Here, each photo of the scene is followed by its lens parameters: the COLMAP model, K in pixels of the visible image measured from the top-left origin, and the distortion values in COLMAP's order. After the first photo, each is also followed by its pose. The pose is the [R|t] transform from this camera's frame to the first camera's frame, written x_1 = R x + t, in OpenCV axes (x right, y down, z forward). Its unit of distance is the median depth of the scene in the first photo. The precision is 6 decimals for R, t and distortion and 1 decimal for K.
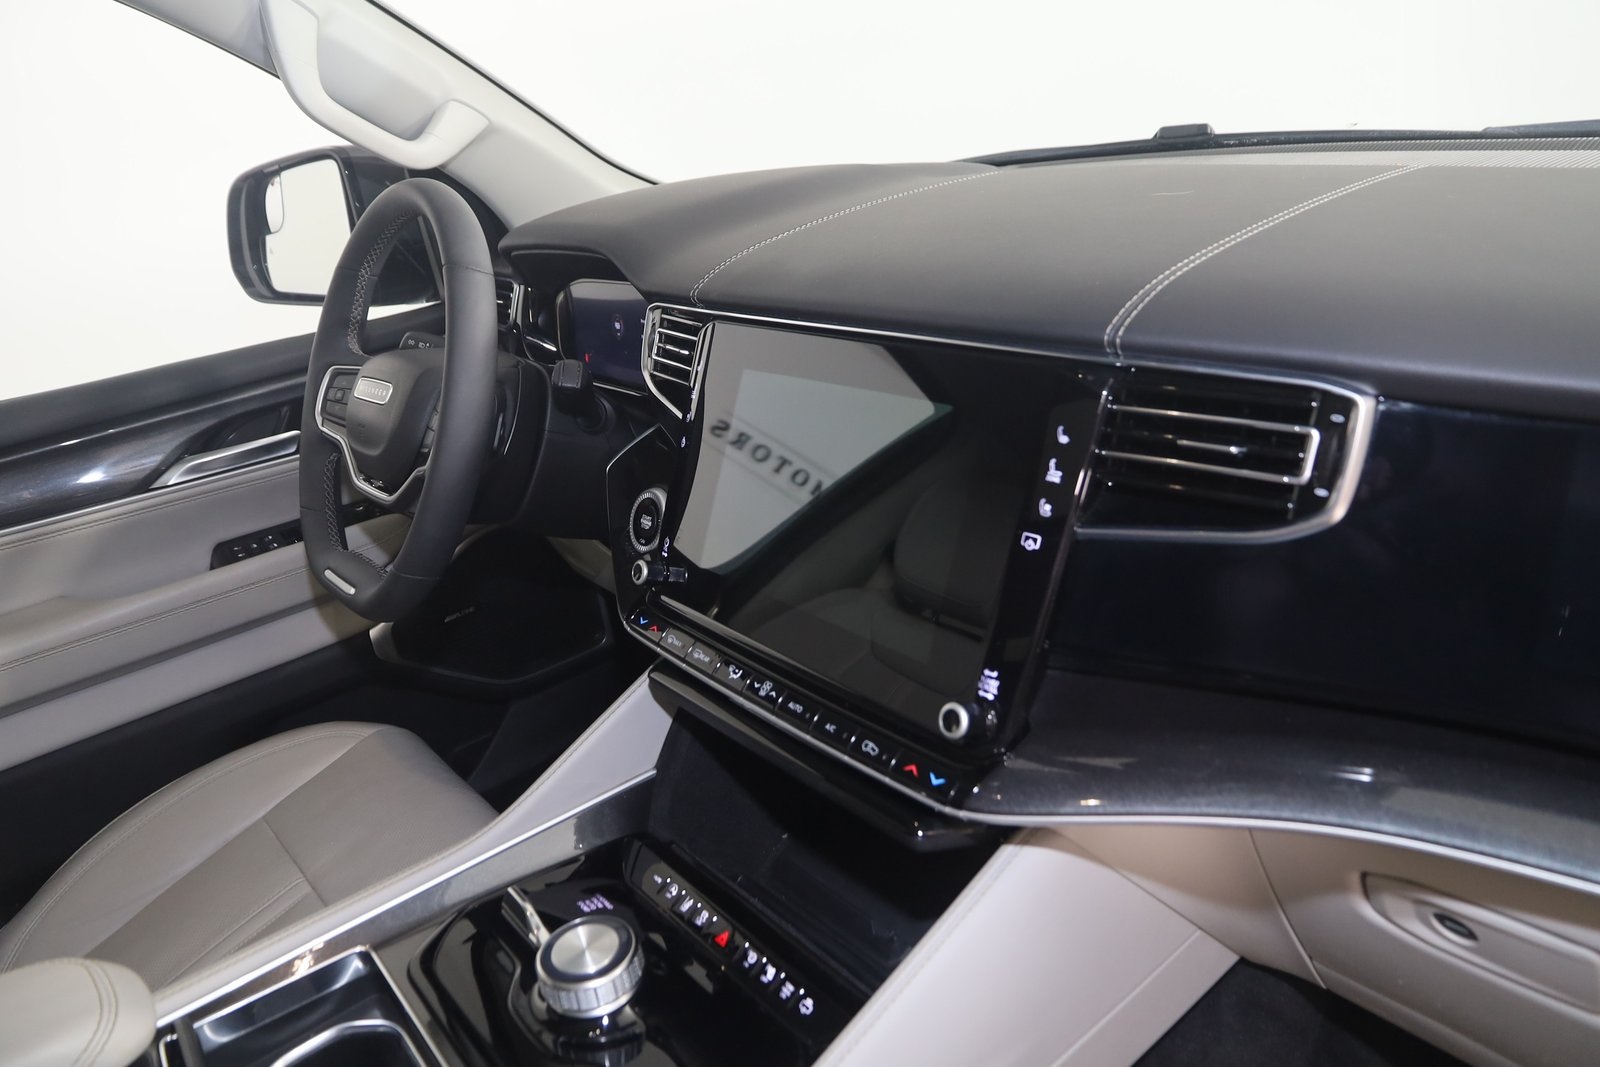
lens RADIAL K [[1087.7, 0, 799.2], [0, 1087.7, 529.2], [0, 0, 1]] dist [-0.119277, 0.103043]
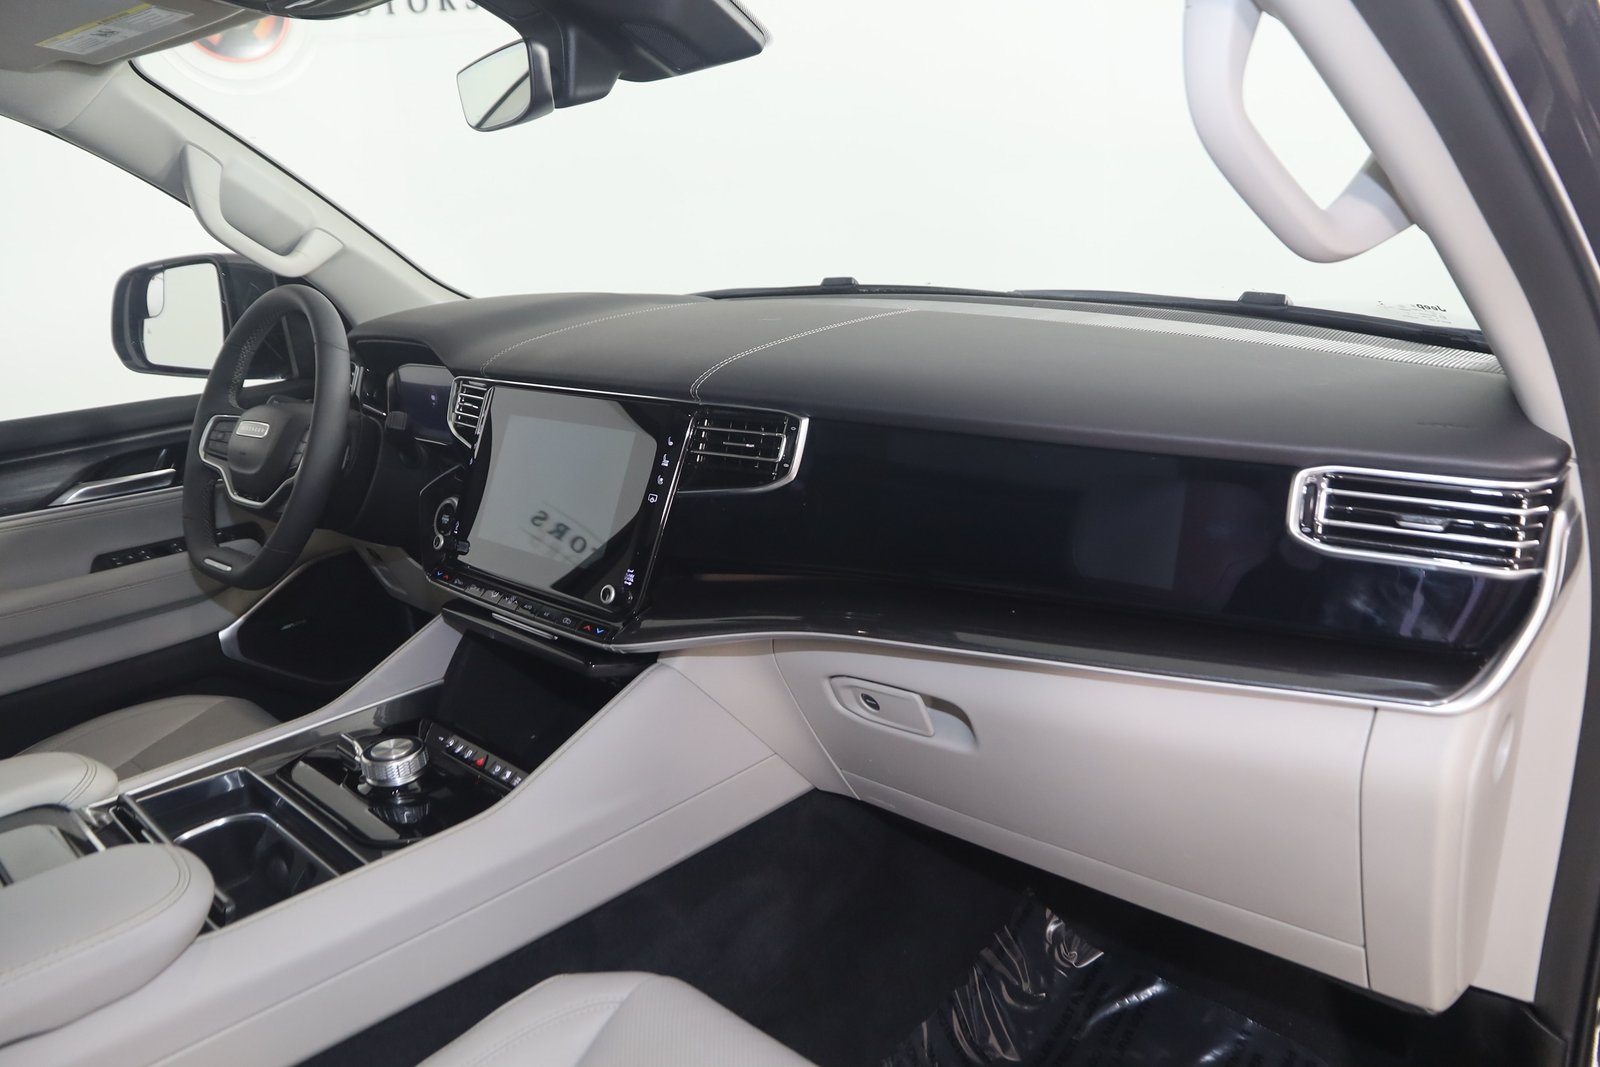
lens RADIAL K [[1087.7, 0, 799.2], [0, 1087.7, 529.2], [0, 0, 1]] dist [-0.119277, 0.103043]
pose [[0.986737, 0.028507, 0.159807, 0.085706], [-0.010685, 0.993731, -0.111286, 0.137846], [-0.161978, 0.108102, 0.980855, -0.439364]]
